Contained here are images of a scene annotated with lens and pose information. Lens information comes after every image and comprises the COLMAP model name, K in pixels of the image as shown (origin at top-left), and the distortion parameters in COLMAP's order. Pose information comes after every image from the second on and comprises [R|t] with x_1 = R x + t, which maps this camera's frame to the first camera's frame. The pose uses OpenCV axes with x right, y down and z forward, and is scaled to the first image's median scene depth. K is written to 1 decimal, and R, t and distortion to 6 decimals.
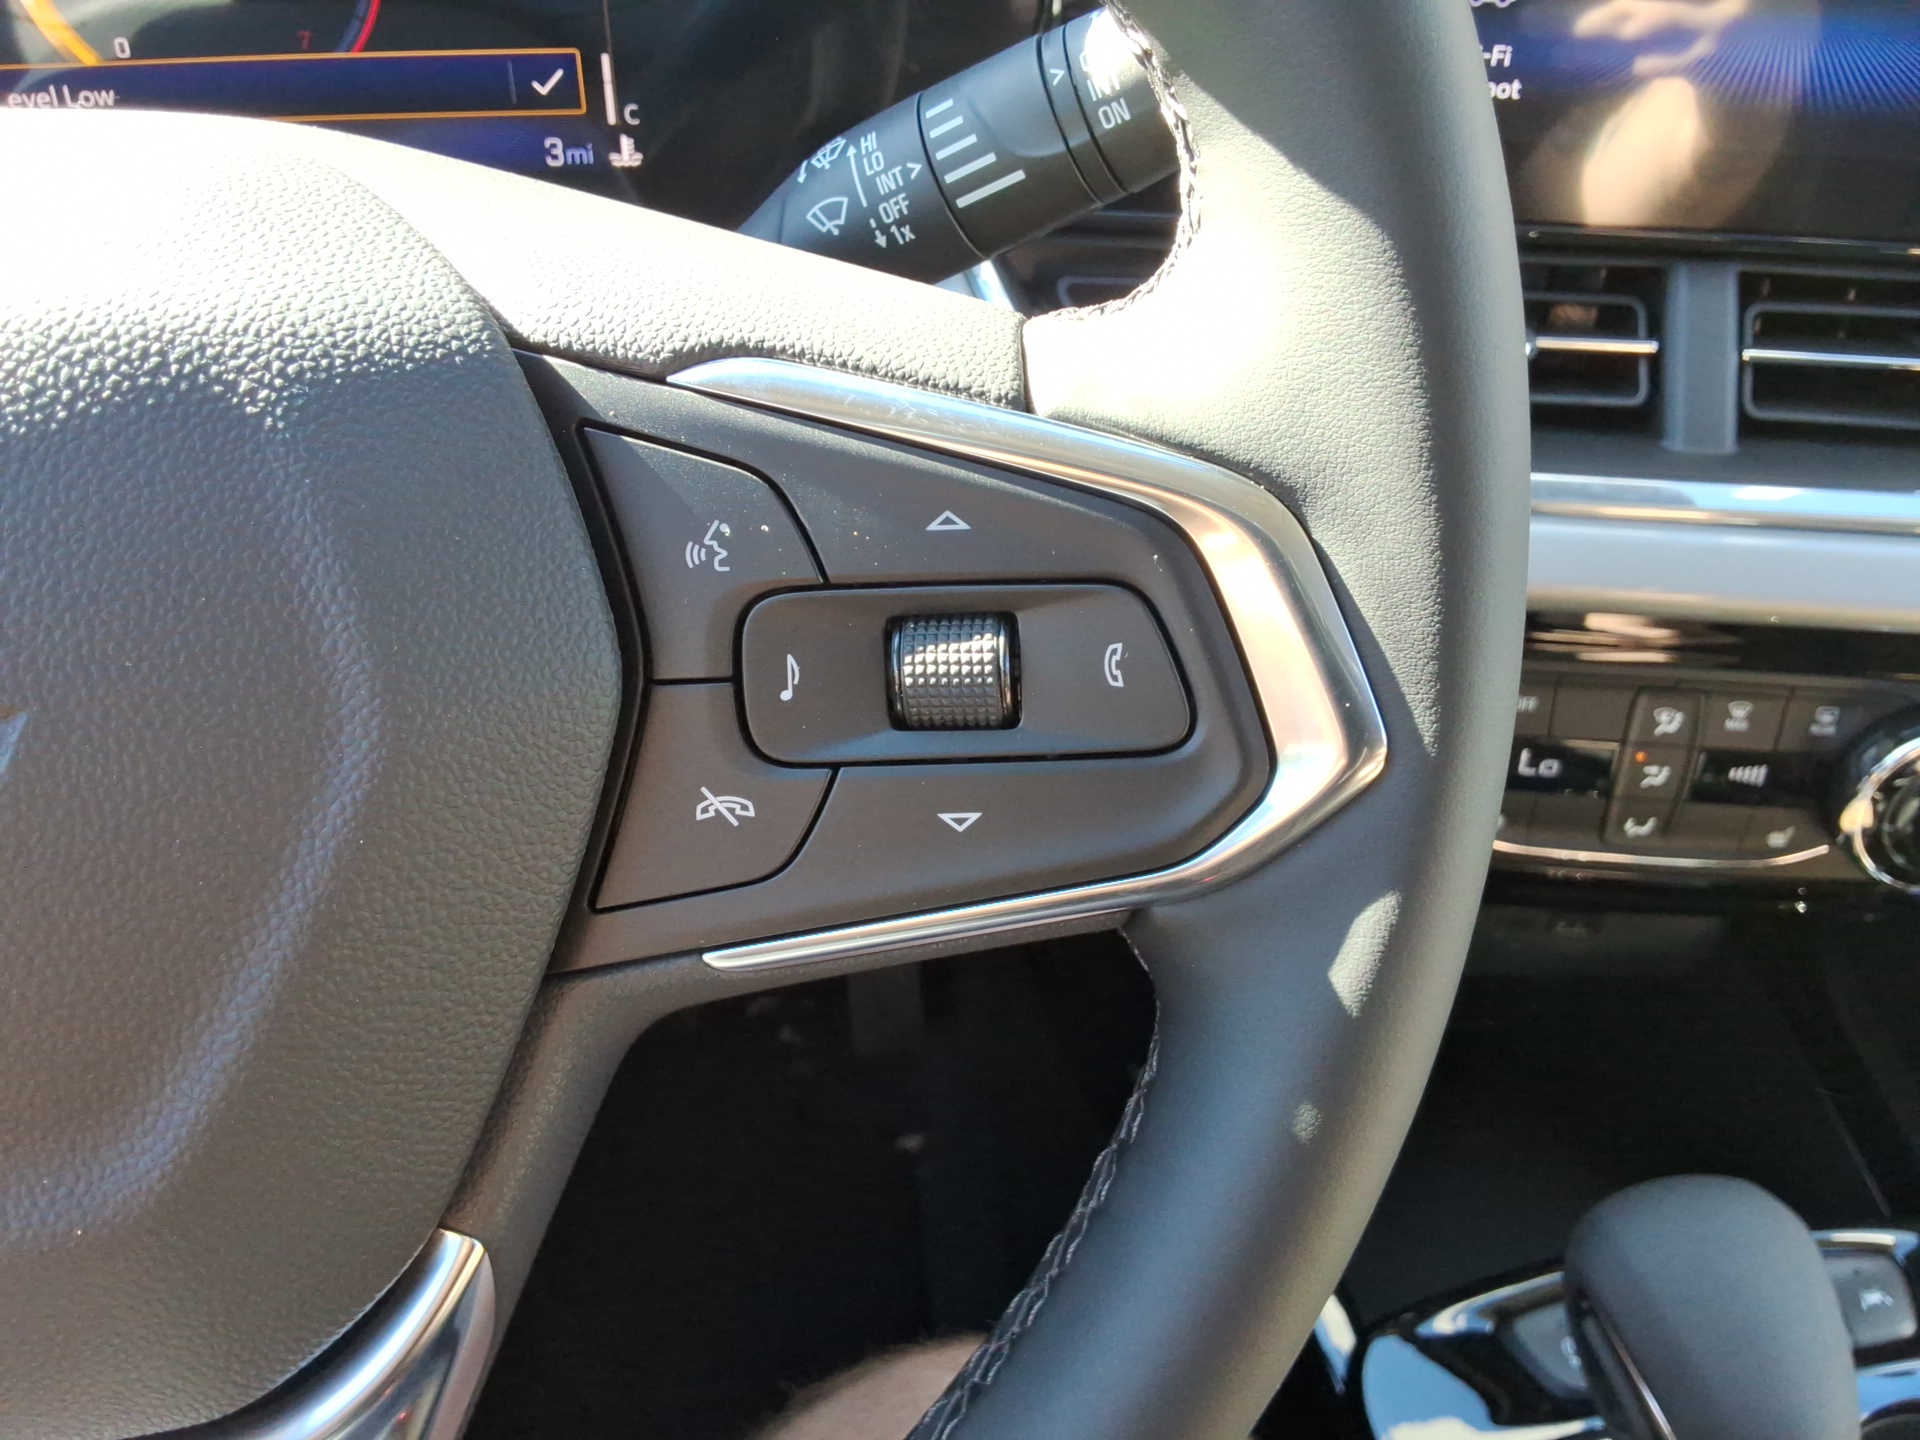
lens RADIAL K [[1543.3, 0, 964.1], [0, 1543.3, 695.8], [0, 0, 1]] dist [0.099255, -0.151298]
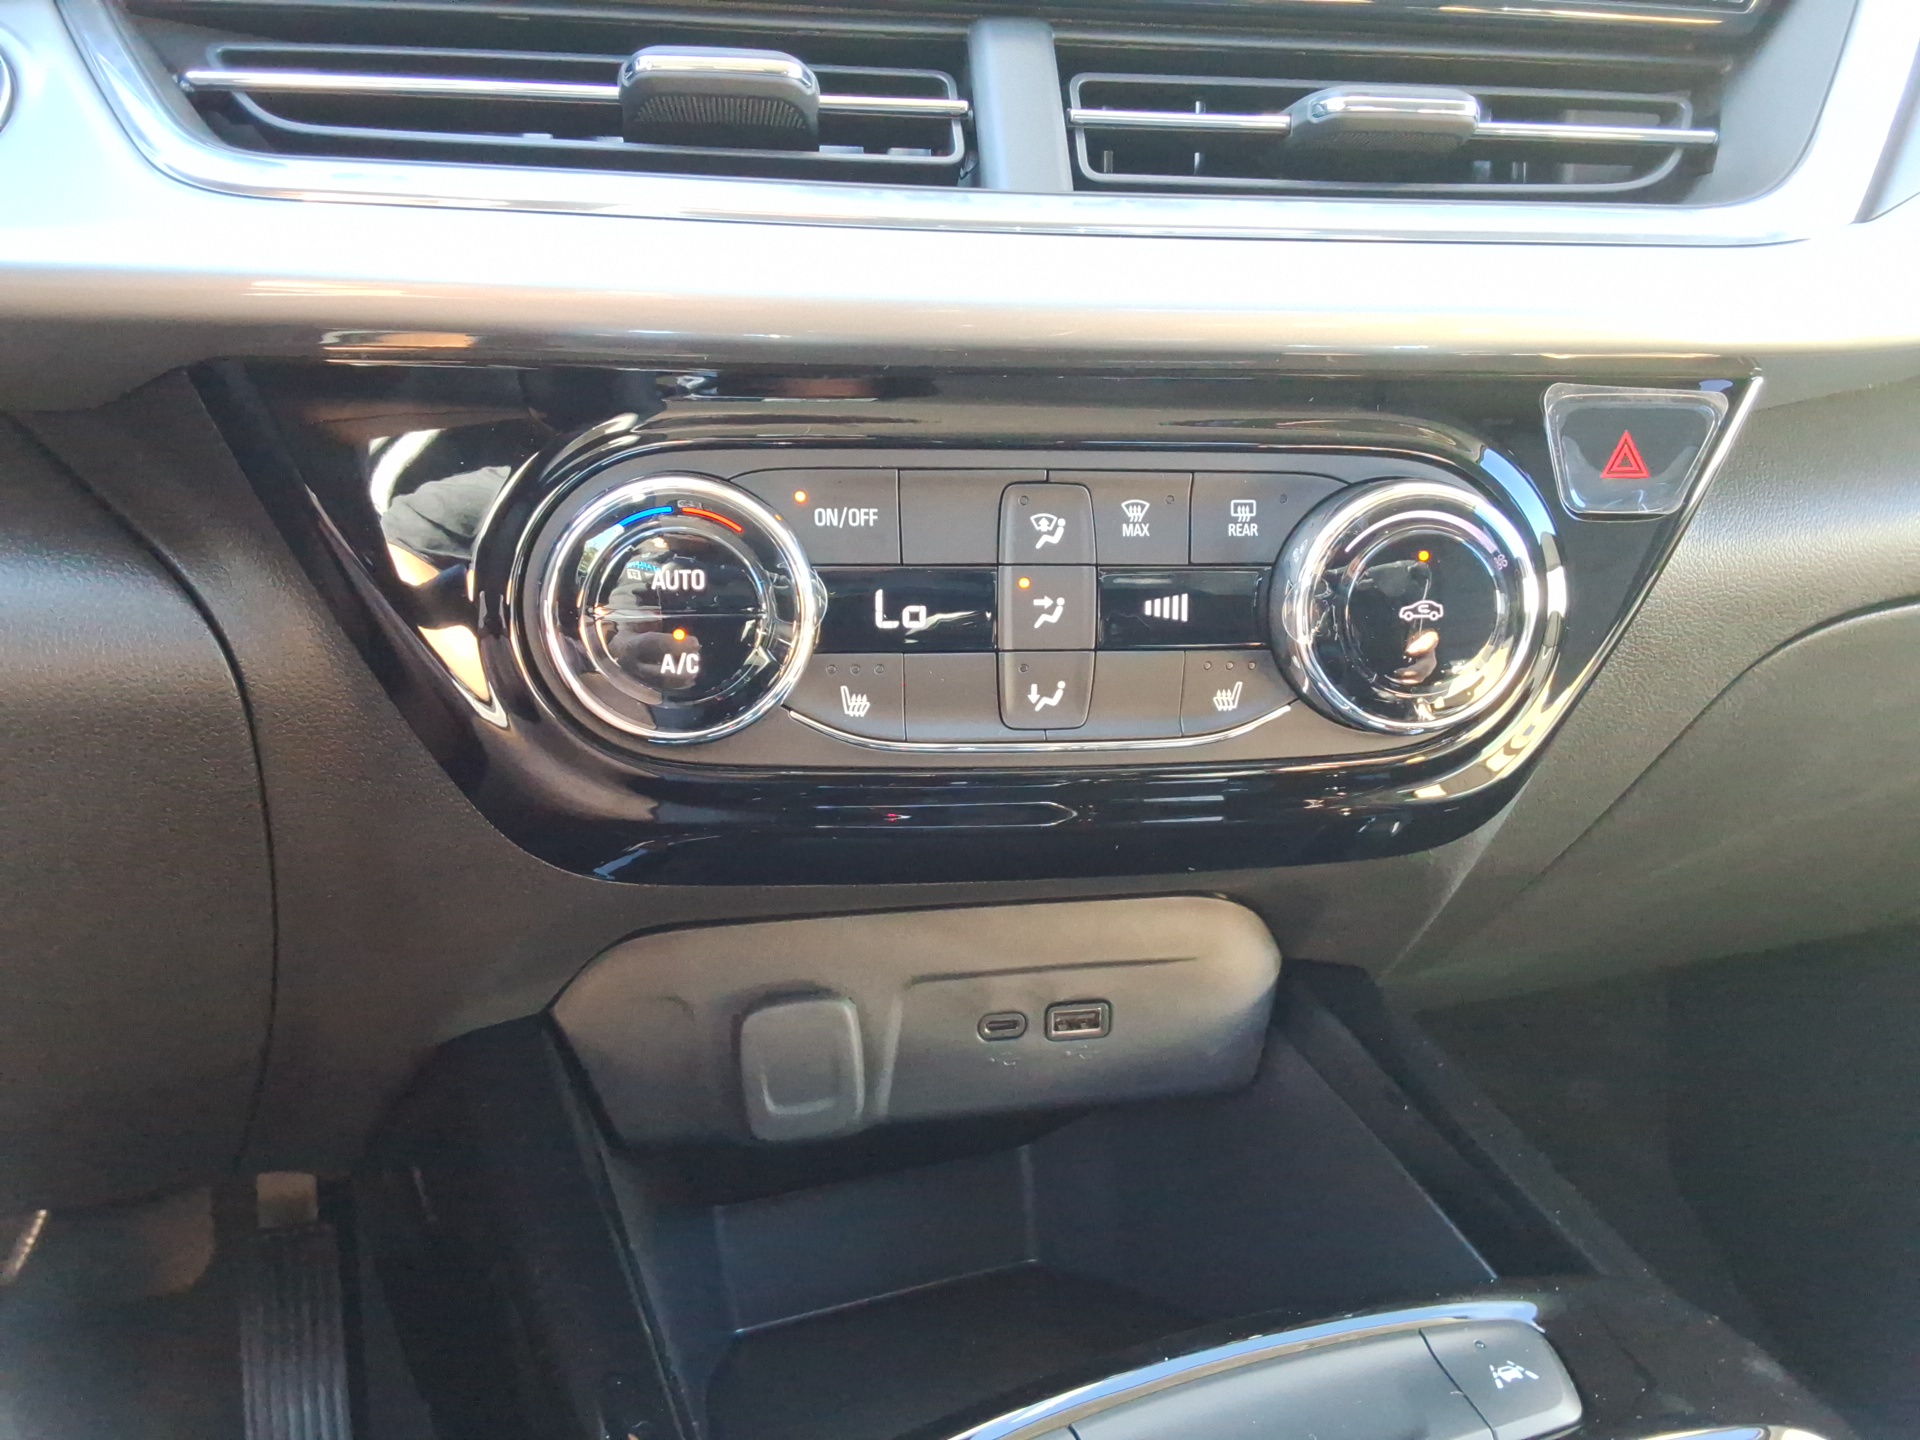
lens RADIAL K [[1564.0, 0, 957.4], [0, 1564.0, 708.1], [0, 0, 1]] dist [0.062513, -0.022501]
pose [[0.977092, -0.049818, 0.206905, 0.281269], [0.117178, 0.937510, -0.327635, 0.379204], [-0.177654, 0.344374, 0.921871, 0.395649]]
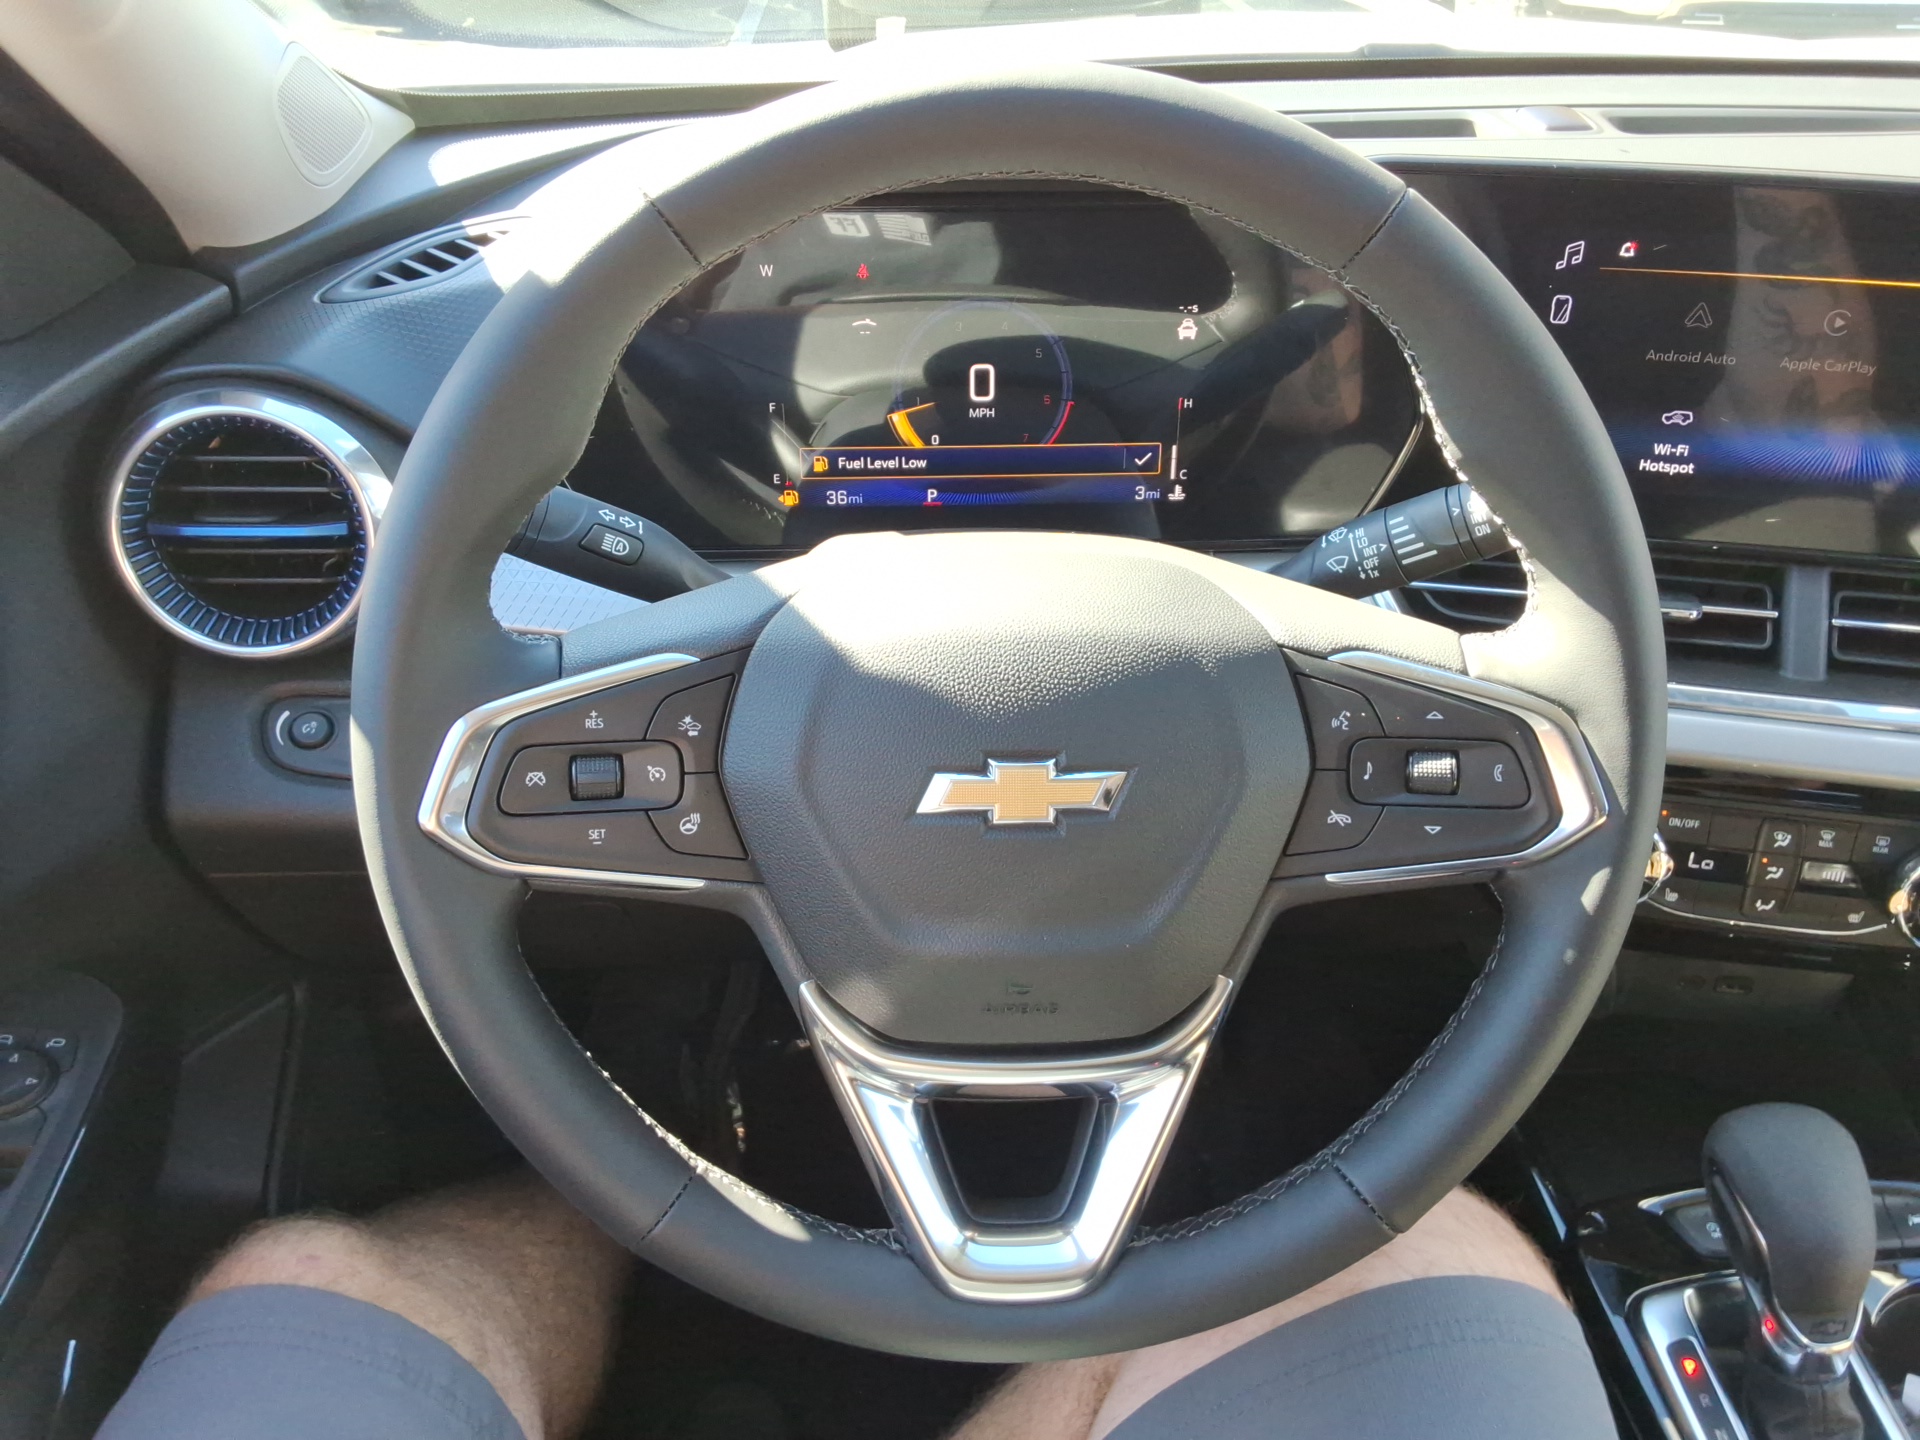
lens RADIAL K [[1543.3, 0, 961.4], [0, 1543.3, 707.5], [0, 0, 1]] dist [0.099255, -0.151298]
pose [[0.991128, 0.048203, -0.123864, -0.235368], [-0.057867, 0.995454, -0.075643, 0.059575], [0.119655, 0.082140, 0.989412, -0.843671]]
